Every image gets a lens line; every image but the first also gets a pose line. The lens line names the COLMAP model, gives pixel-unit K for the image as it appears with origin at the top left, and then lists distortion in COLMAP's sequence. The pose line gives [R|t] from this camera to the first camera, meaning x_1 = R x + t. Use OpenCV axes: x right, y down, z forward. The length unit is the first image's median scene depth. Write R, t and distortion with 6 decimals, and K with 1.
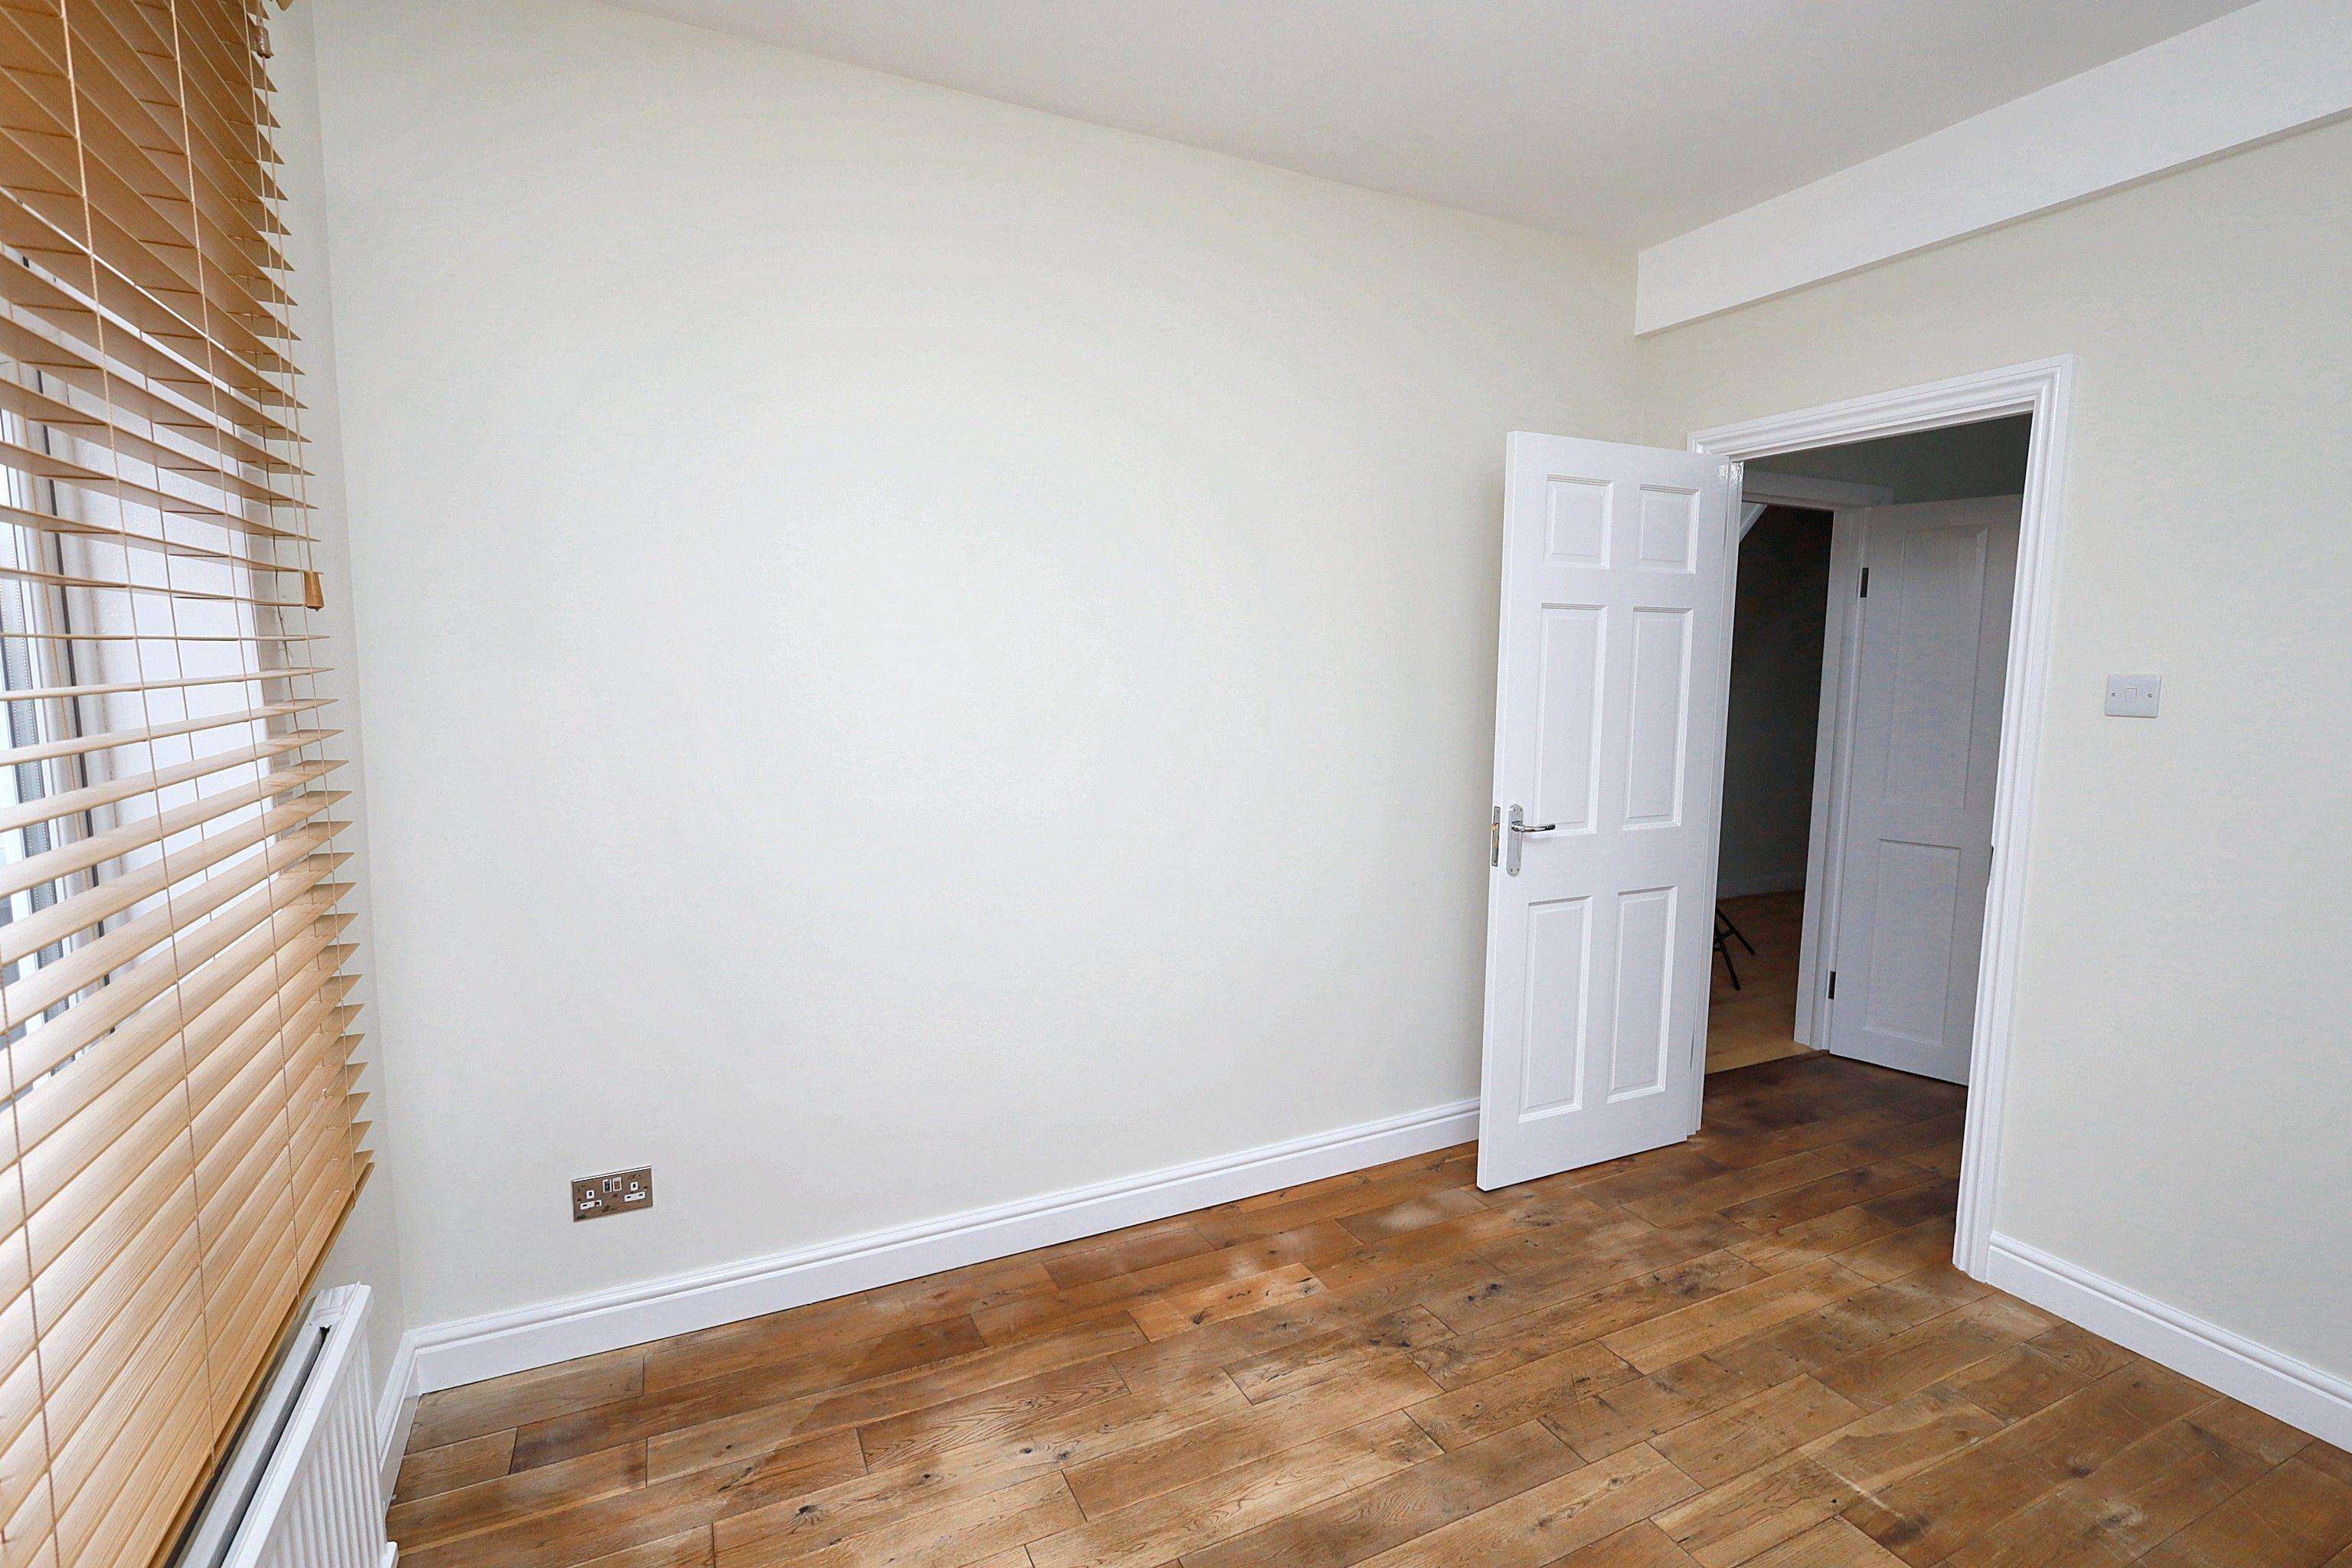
lens RADIAL K [[1077.2, 0, 1171.0], [0, 1077.2, 784.5], [0, 0, 1]] dist [-0.000296, 0.000286]
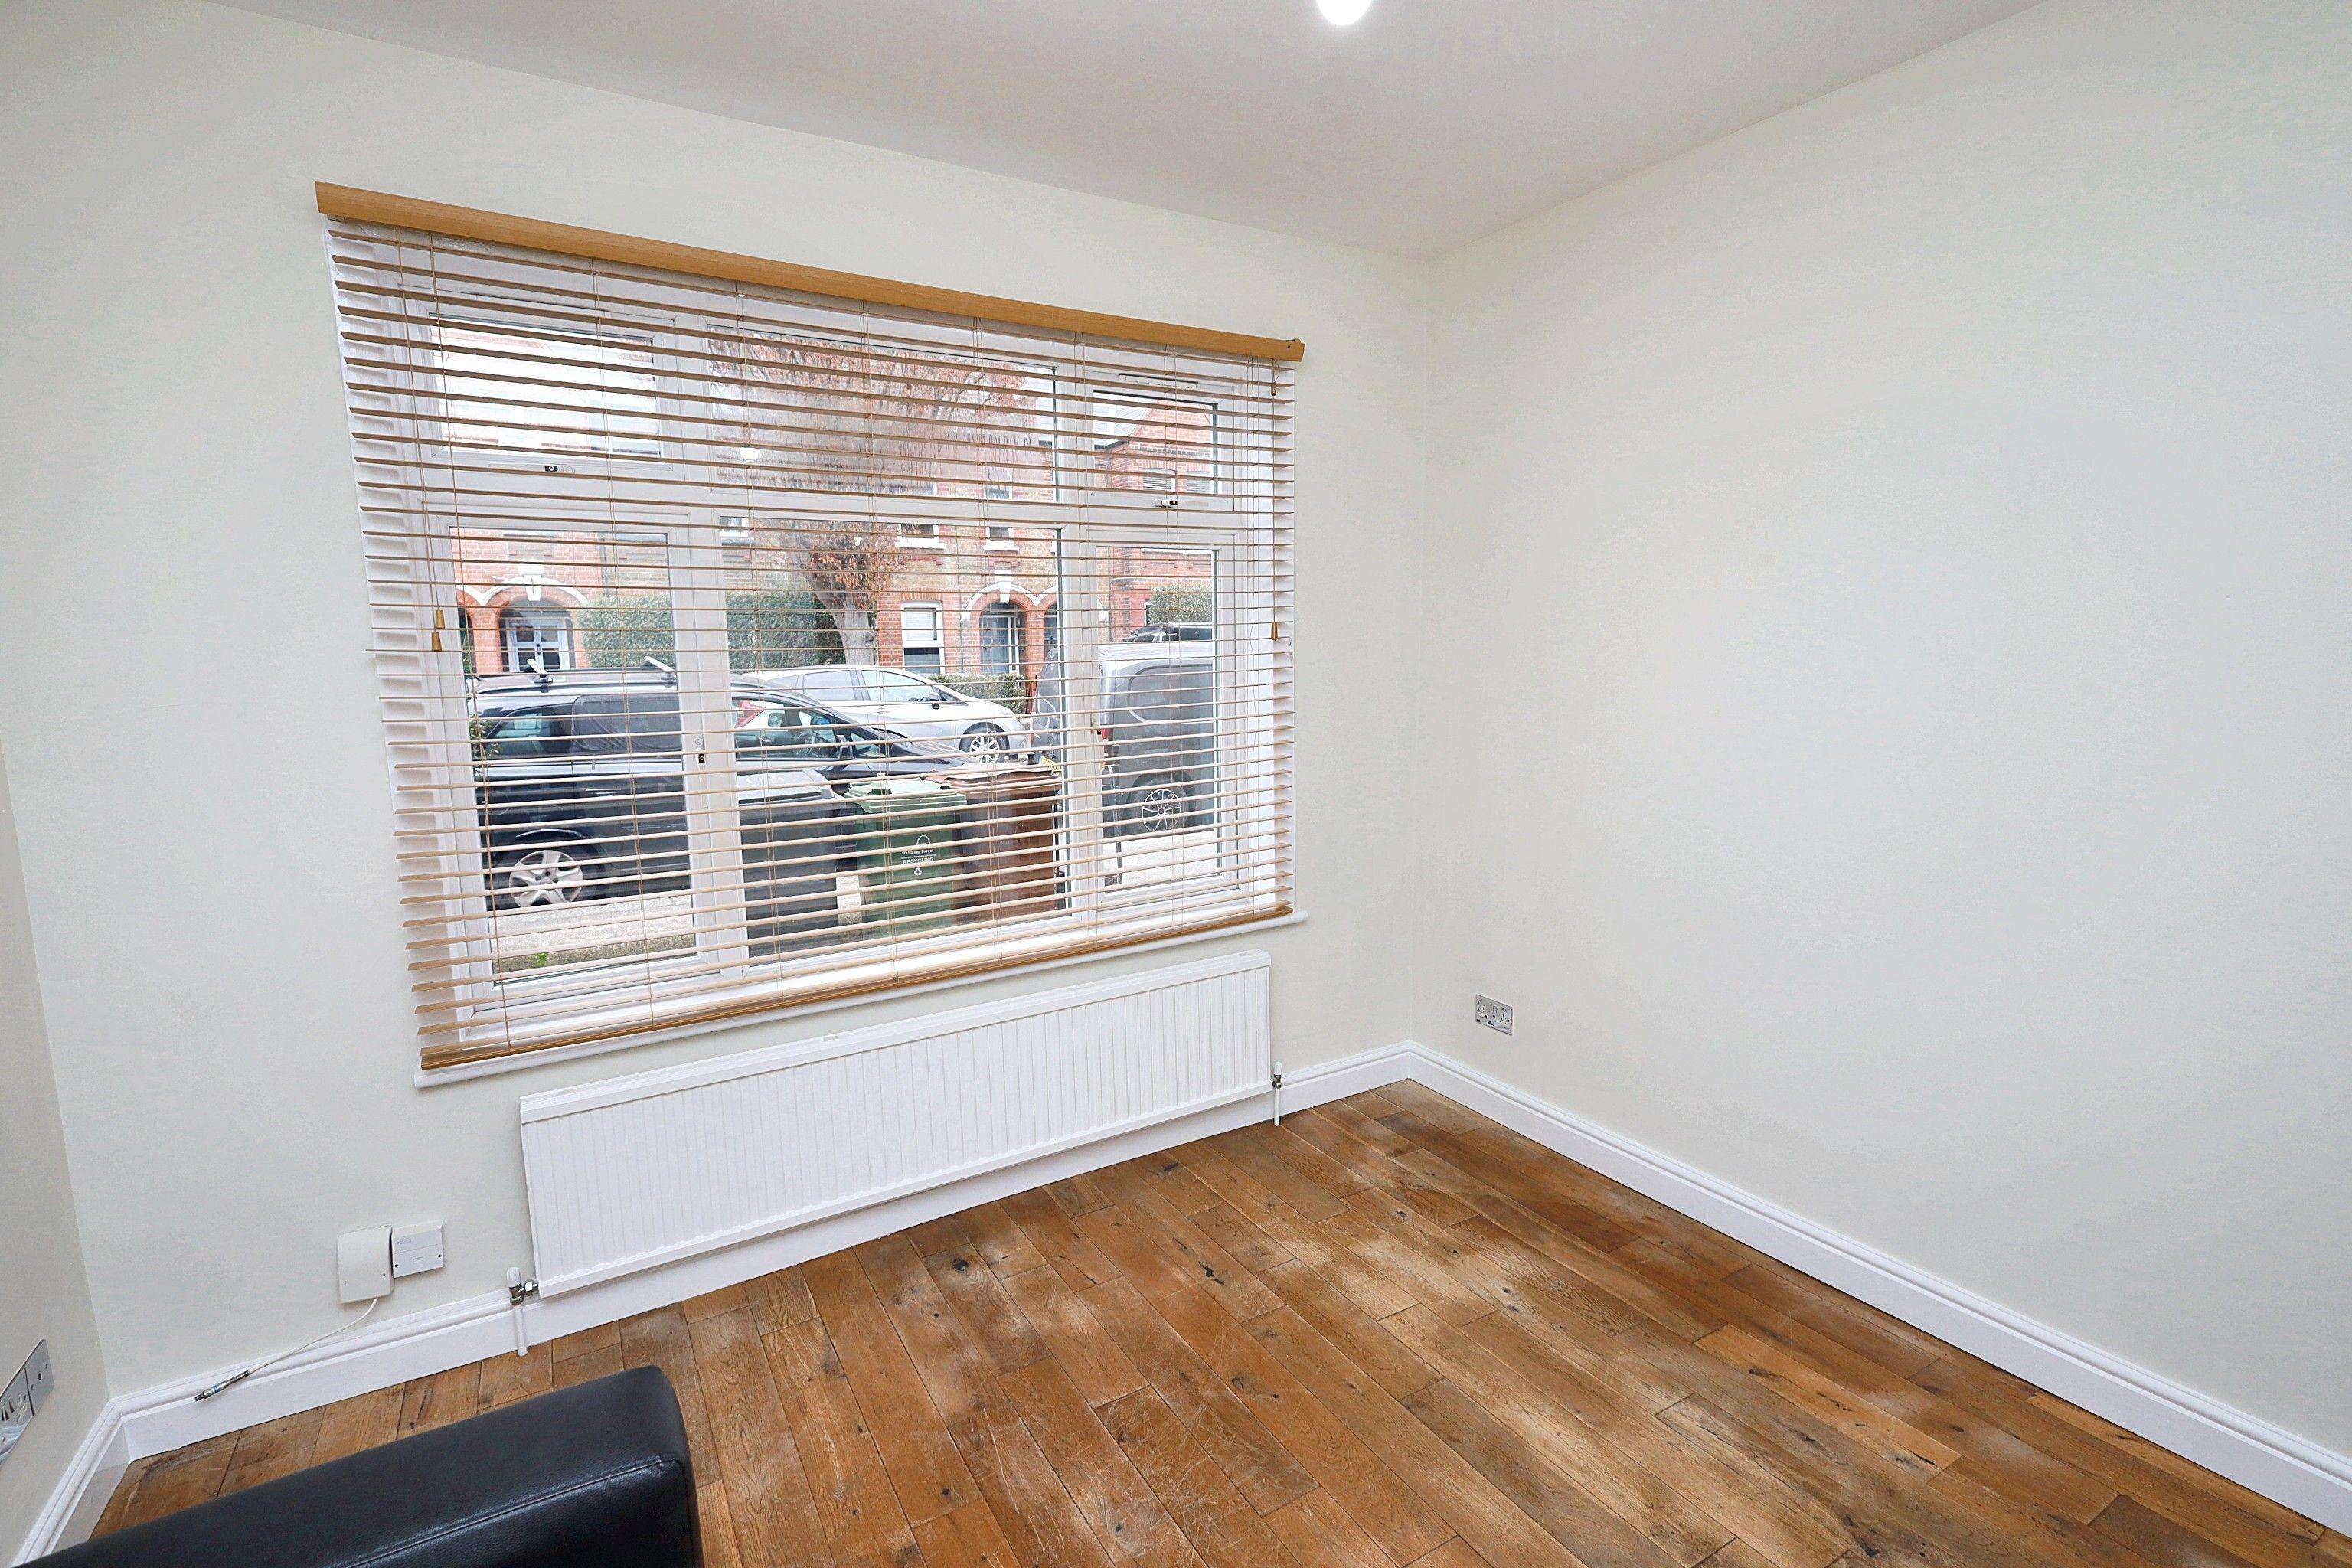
lens RADIAL K [[1077.2, 0, 1174.6], [0, 1077.2, 784.0], [0, 0, 1]] dist [-0.000296, 0.000286]
pose [[0.089181, 0.124941, -0.988148, 0.900677], [-0.103003, 0.987939, 0.115618, -0.061670], [0.990675, 0.091471, 0.100975, 0.396106]]
